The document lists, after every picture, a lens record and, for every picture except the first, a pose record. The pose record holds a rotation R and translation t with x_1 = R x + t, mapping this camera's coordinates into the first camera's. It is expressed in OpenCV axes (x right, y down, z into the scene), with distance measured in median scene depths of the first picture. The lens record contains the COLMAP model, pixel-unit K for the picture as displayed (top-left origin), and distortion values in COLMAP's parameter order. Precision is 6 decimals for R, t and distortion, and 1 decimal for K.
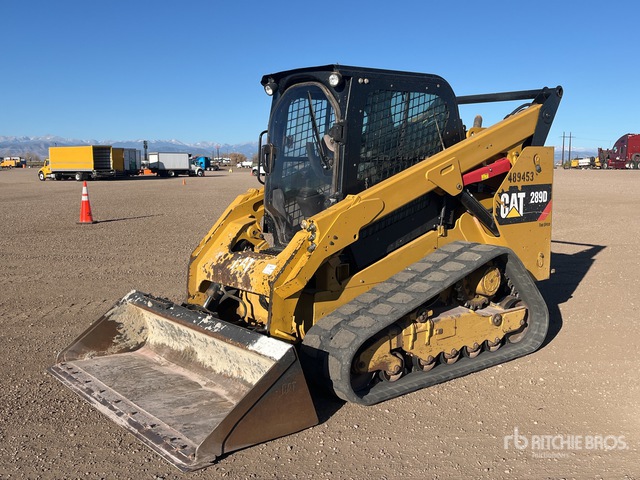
lens RADIAL K [[682.6, 0, 315.2], [0, 682.6, 237.3], [0, 0, 1]] dist [0.071130, 0.000000]
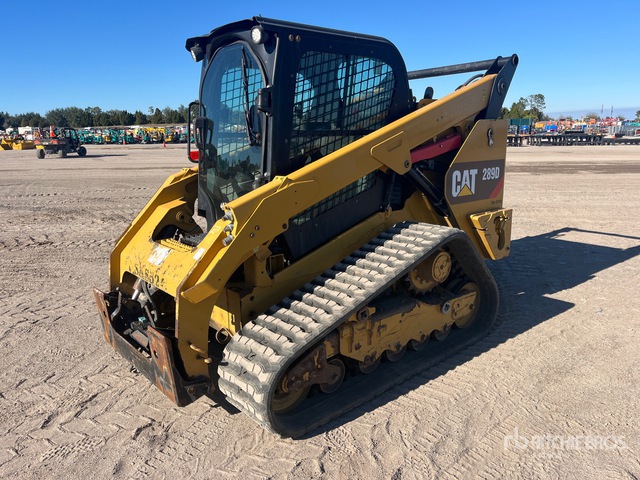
lens RADIAL K [[480.9, 0, 315.9], [0, 480.9, 234.8], [0, 0, 1]] dist [0.055769, -0.000335]
pose [[0.999870, -0.012295, 0.010442, 0.079581], [0.011453, 0.996954, 0.077149, -0.031042], [-0.011358, -0.077020, 0.996965, 0.352966]]
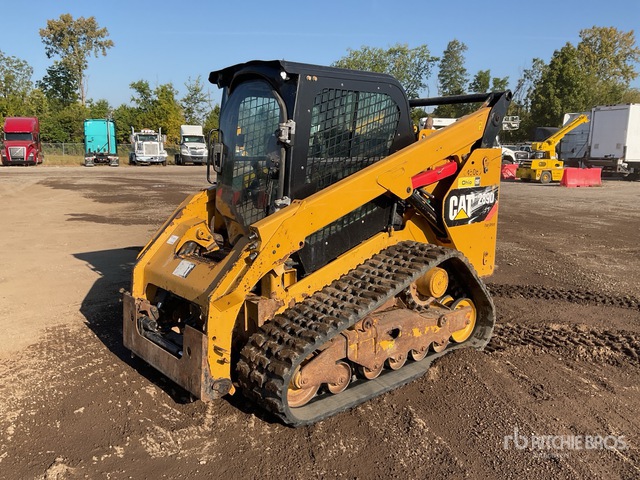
lens RADIAL K [[540.3, 0, 322.0], [0, 540.3, 248.0], [0, 0, 1]] dist [0.034755, -0.021700]
pose [[0.998943, 0.006621, 0.045486, 0.046783], [-0.009656, 0.997717, 0.066838, -0.040370], [-0.044940, -0.067206, 0.996726, 0.212432]]
